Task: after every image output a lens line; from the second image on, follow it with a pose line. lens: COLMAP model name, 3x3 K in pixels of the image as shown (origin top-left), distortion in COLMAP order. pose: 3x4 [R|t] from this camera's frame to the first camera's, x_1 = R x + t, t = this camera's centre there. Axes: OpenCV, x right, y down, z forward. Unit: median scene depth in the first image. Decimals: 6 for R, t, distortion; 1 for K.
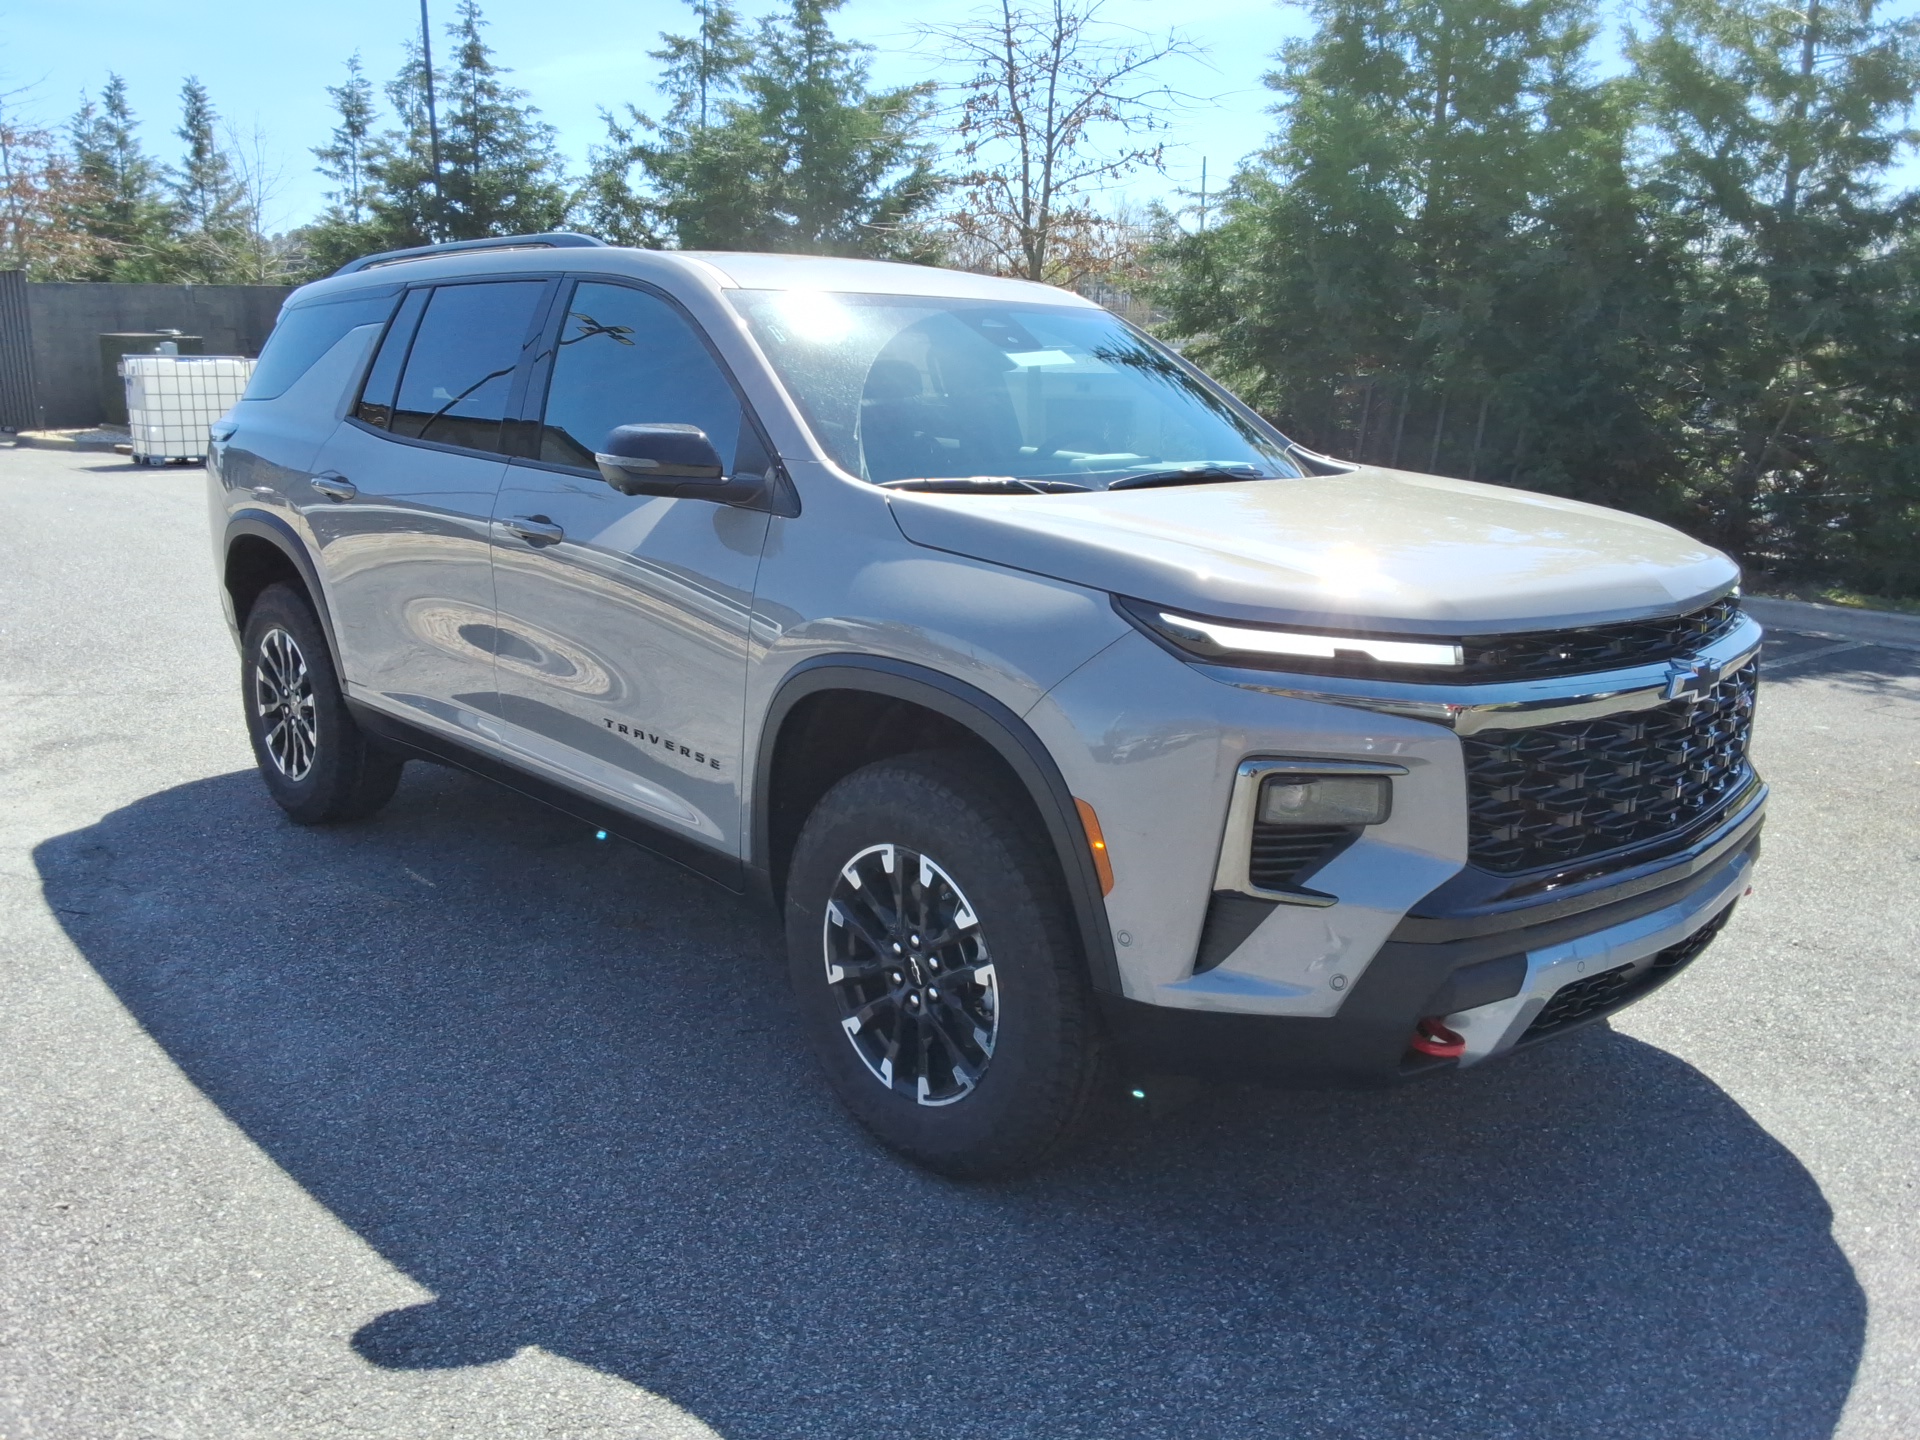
lens RADIAL K [[1538.2, 0, 973.9], [0, 1538.2, 698.7], [0, 0, 1]] dist [0.125929, -0.194167]
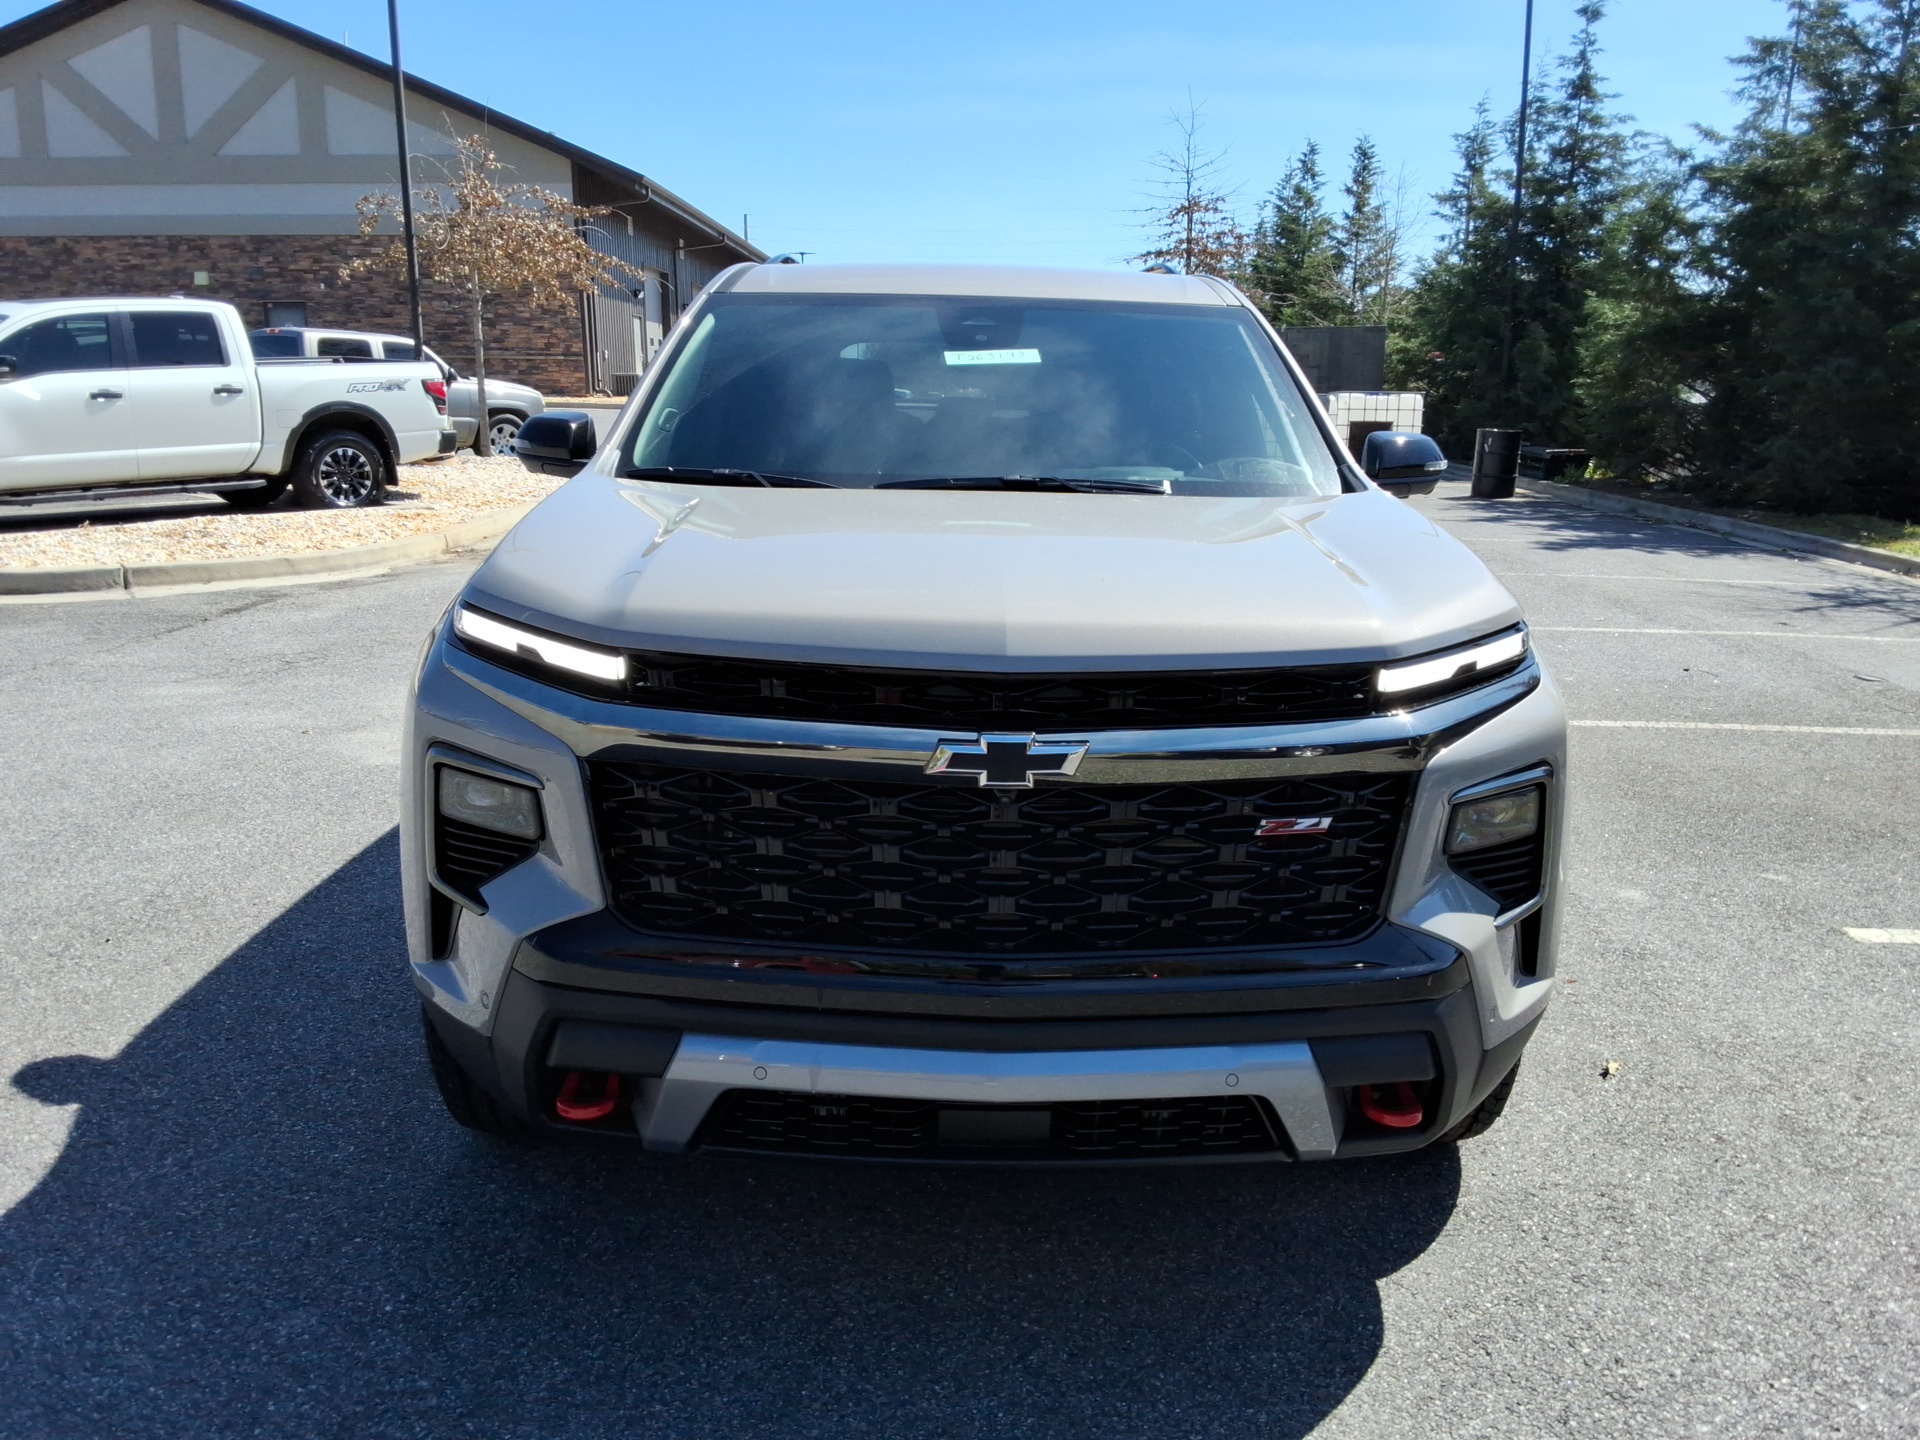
lens RADIAL K [[1538.2, 0, 973.9], [0, 1538.2, 698.7], [0, 0, 1]] dist [0.125929, -0.194167]
pose [[0.740230, 0.136928, -0.658262, 0.096000], [-0.152968, 0.987665, 0.033433, -0.006602], [0.654721, 0.075945, 0.752046, 0.043774]]
